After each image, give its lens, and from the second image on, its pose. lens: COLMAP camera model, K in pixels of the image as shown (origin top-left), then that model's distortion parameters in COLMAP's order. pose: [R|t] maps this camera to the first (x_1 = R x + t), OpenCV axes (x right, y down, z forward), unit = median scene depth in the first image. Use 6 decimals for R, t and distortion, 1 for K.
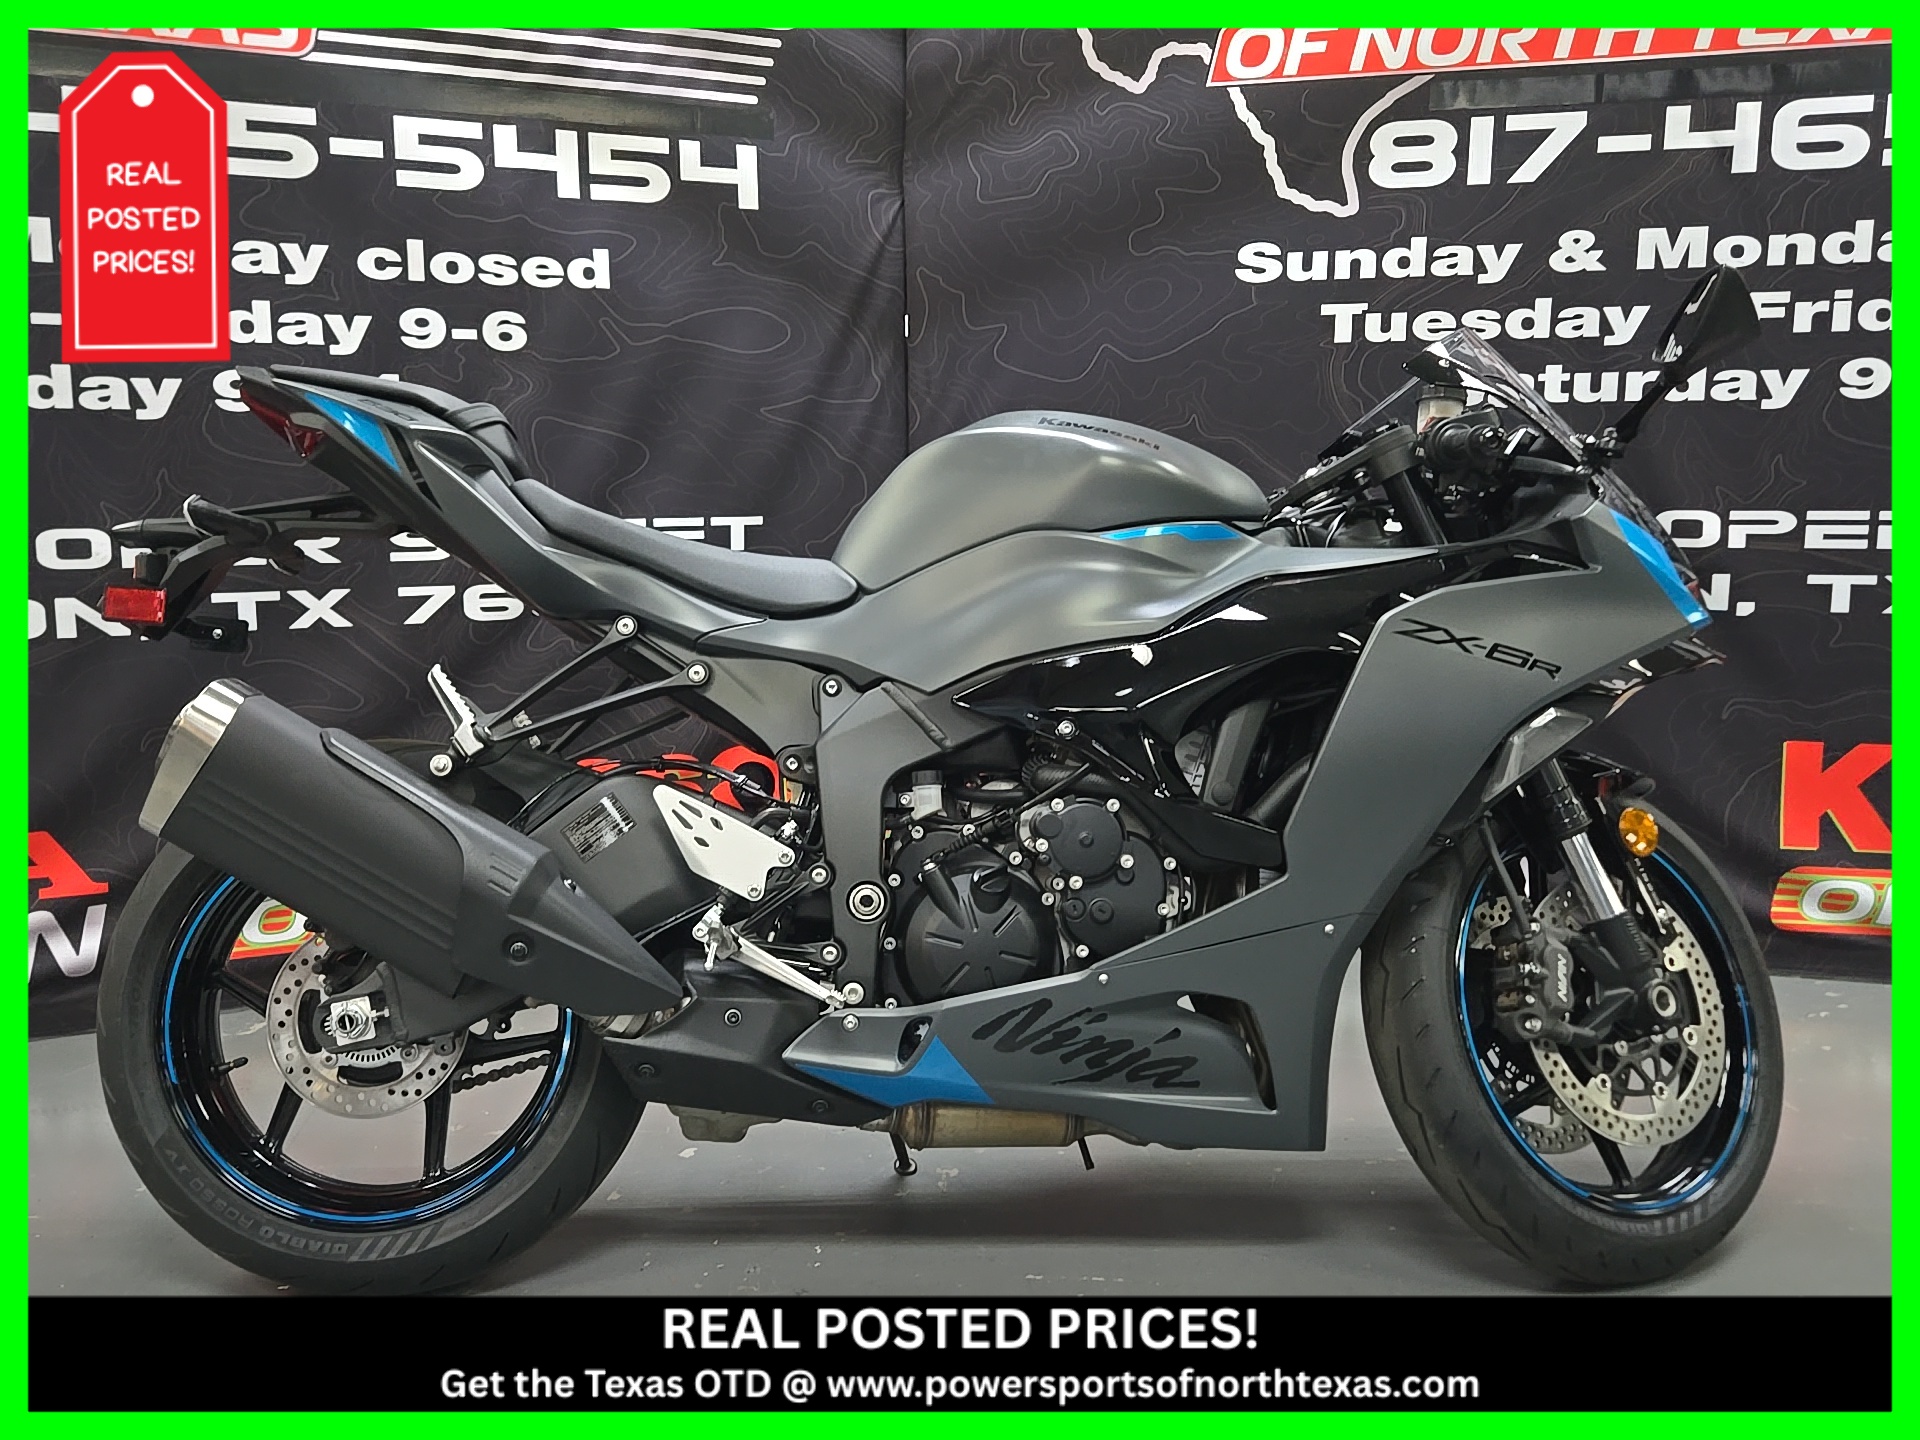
lens RADIAL K [[1378.3, 0, 955.3], [0, 1378.3, 710.5], [0, 0, 1]] dist [0.028504, -0.001366]
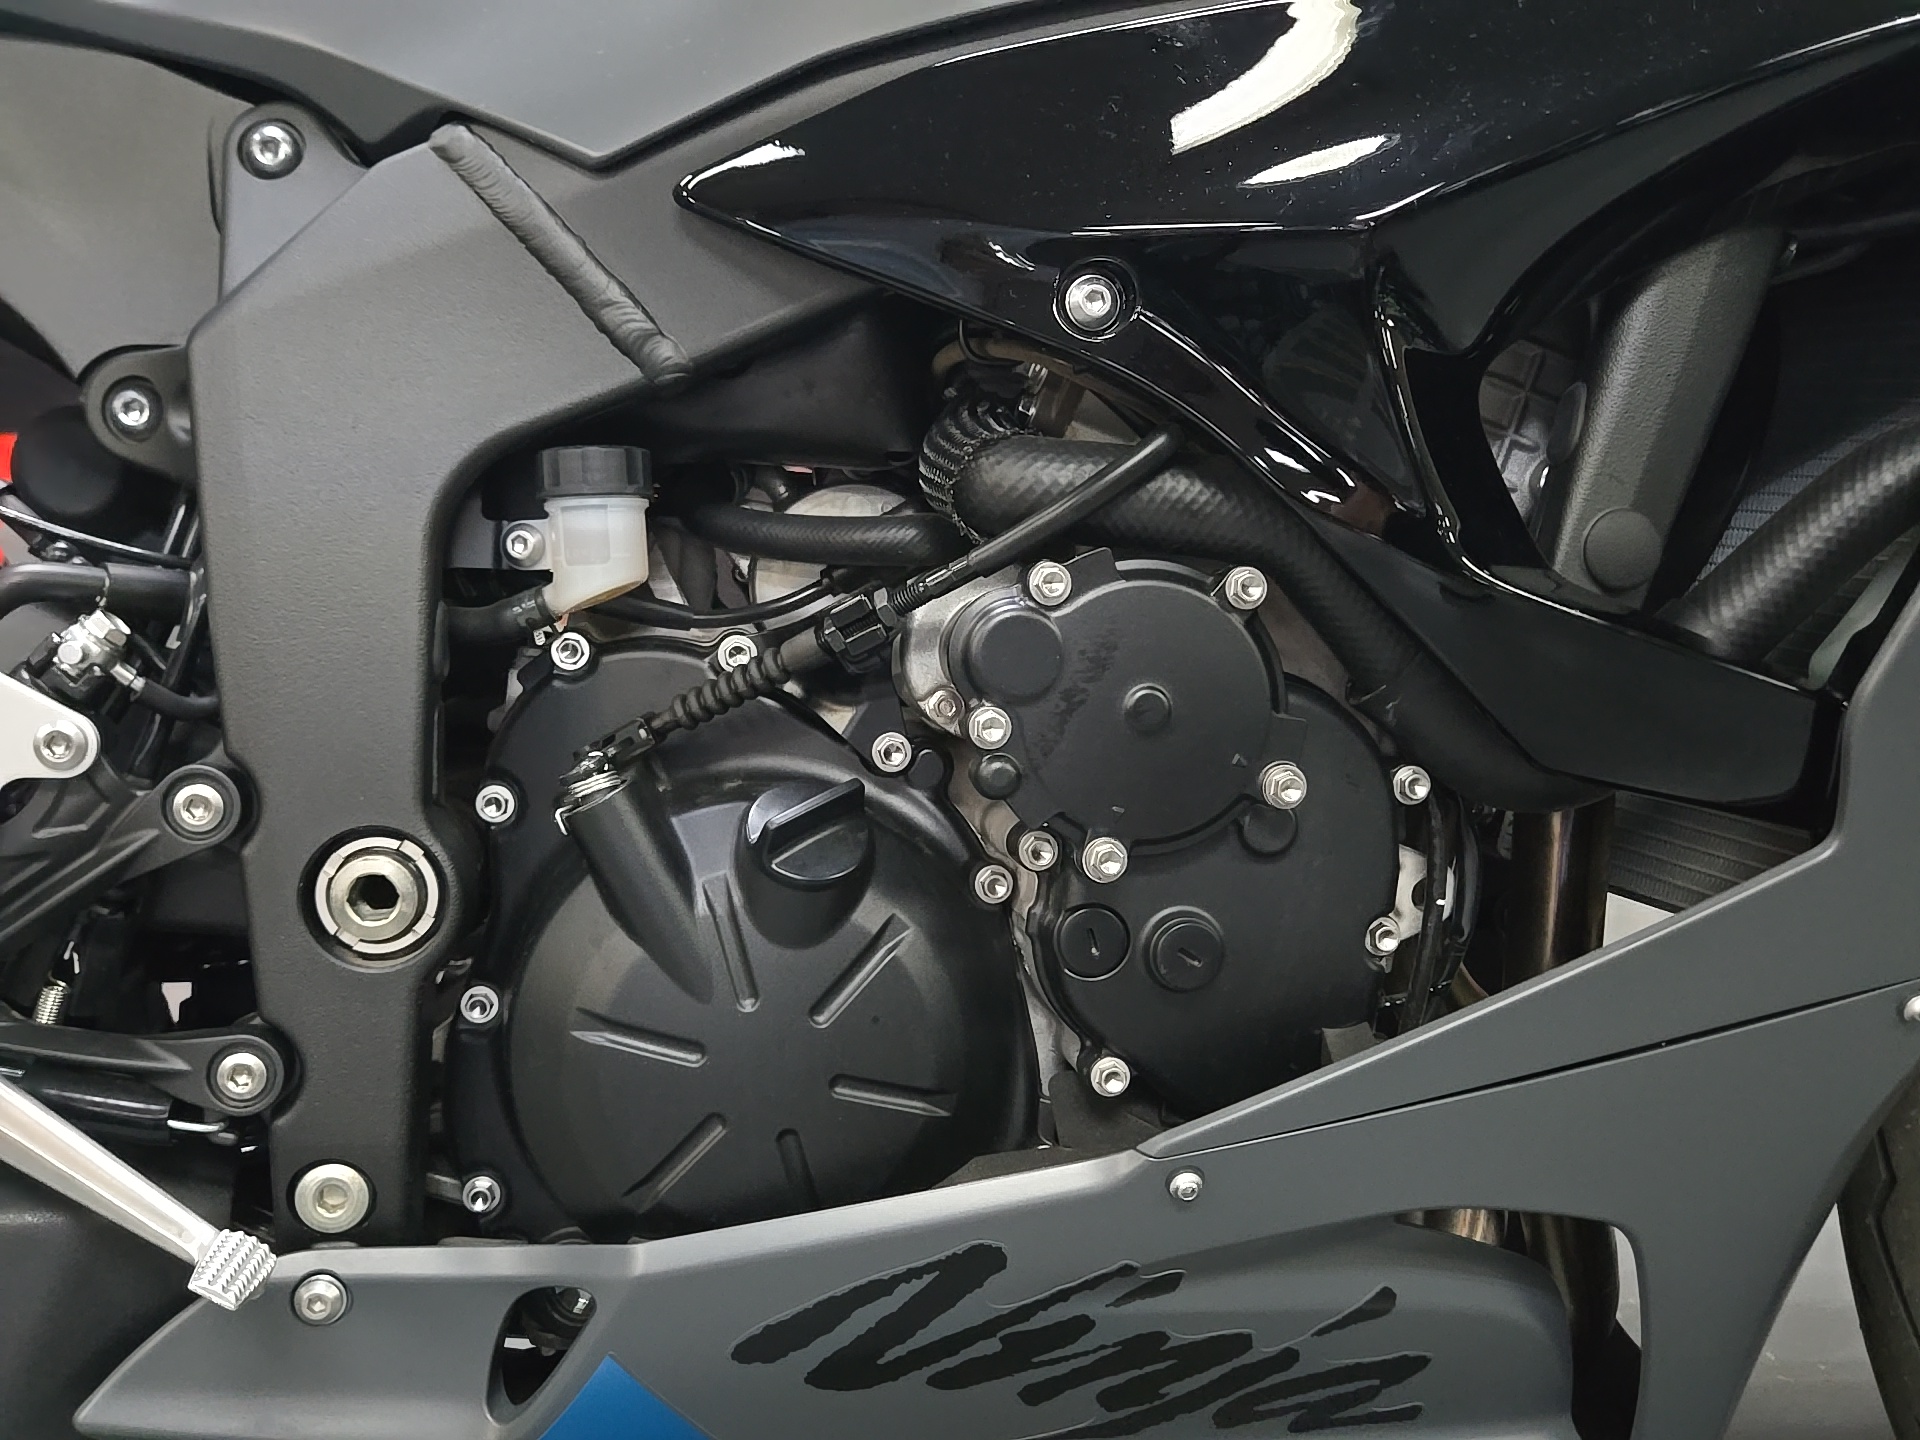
lens RADIAL K [[1592.5, 0, 960.0], [0, 1592.5, 720.0], [0, 0, 1]] dist [0.034420, -0.007016]
pose [[0.994877, 0.012929, 0.100259, 0.023989], [-0.032198, 0.980664, 0.193033, 0.033477], [-0.095825, -0.195272, 0.976057, 0.668456]]
